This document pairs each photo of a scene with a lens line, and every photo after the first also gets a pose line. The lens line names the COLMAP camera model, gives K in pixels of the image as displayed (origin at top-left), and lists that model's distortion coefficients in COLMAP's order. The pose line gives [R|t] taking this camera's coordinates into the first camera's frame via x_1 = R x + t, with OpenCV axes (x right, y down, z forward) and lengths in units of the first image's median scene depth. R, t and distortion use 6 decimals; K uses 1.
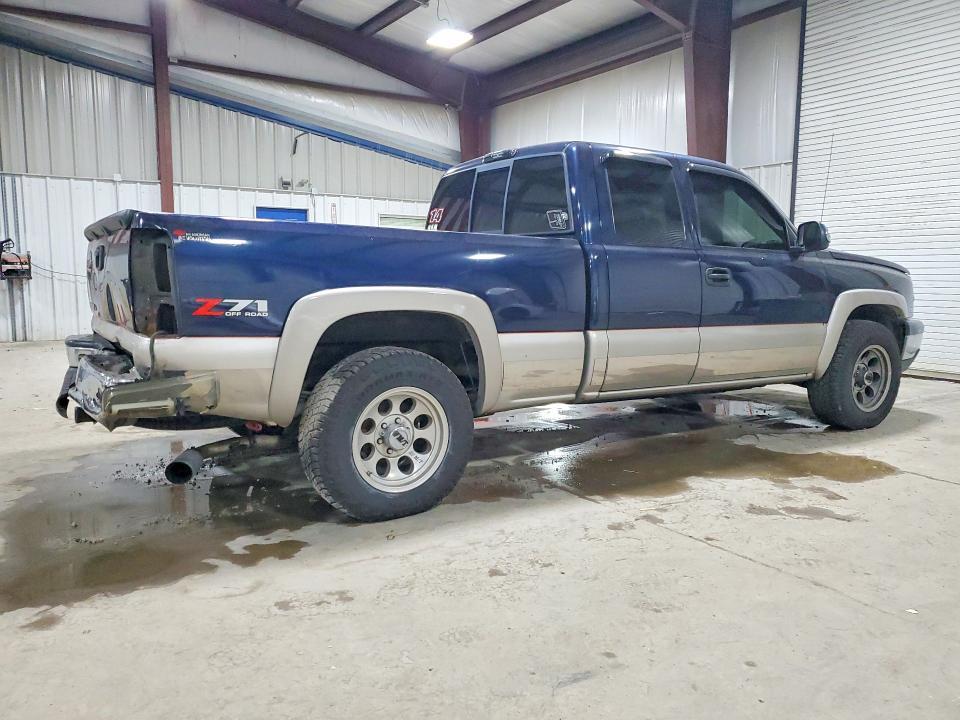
lens RADIAL K [[771.2, 0, 476.3], [0, 771.2, 359.0], [0, 0, 1]] dist [-0.015186, 0.012398]
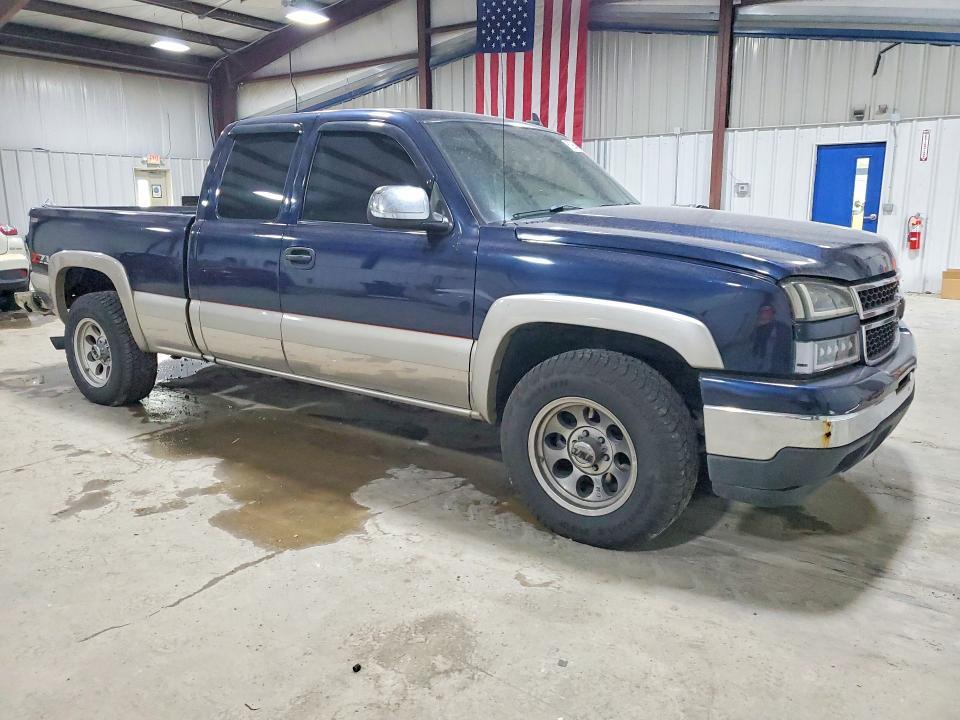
lens RADIAL K [[771.2, 0, 477.2], [0, 771.2, 366.5], [0, 0, 1]] dist [-0.015186, 0.012398]
pose [[0.342406, 0.182878, -0.921582, 1.327657], [-0.094168, 0.982615, 0.160002, -0.156616], [0.934821, 0.031998, 0.353674, 0.995055]]
